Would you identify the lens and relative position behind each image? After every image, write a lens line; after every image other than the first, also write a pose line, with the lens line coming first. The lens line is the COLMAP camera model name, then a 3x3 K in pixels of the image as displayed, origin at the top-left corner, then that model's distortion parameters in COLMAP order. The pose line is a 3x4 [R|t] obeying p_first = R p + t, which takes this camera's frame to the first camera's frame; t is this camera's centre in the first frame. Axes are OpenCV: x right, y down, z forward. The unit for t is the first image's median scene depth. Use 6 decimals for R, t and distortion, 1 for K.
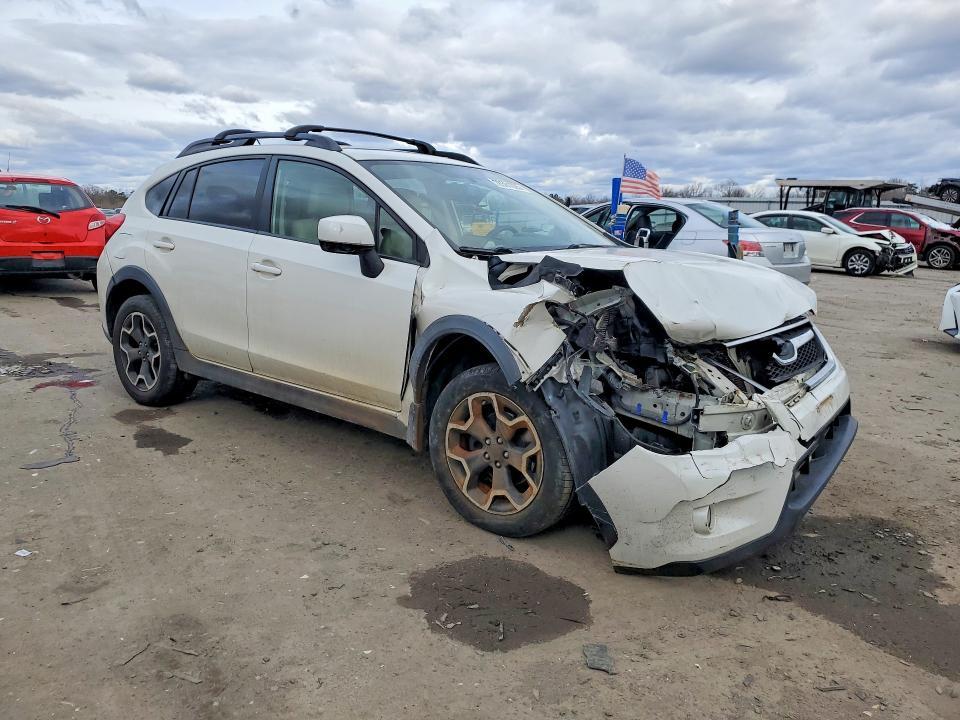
lens RADIAL K [[796.7, 0, 477.7], [0, 796.7, 357.4], [0, 0, 1]] dist [0.035536, -0.013964]
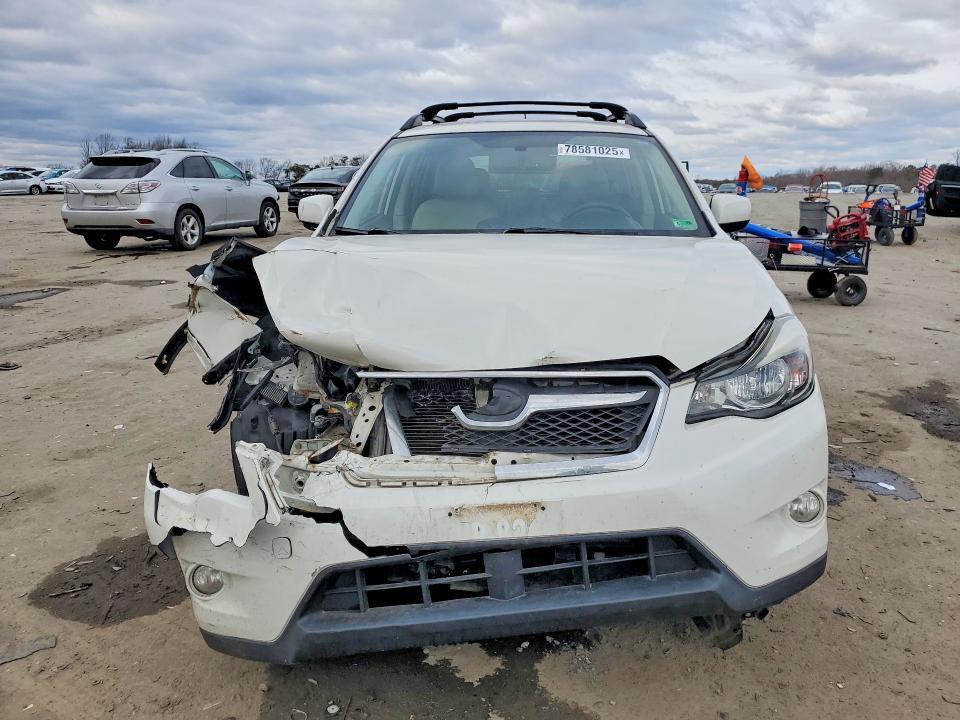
lens RADIAL K [[796.7, 0, 481.2], [0, 796.7, 361.8], [0, 0, 1]] dist [0.035536, -0.013964]
pose [[0.515150, 0.158566, -0.842305, 0.101000], [-0.132197, 0.985678, 0.104705, -0.012056], [0.846844, 0.057411, 0.528734, 0.077535]]
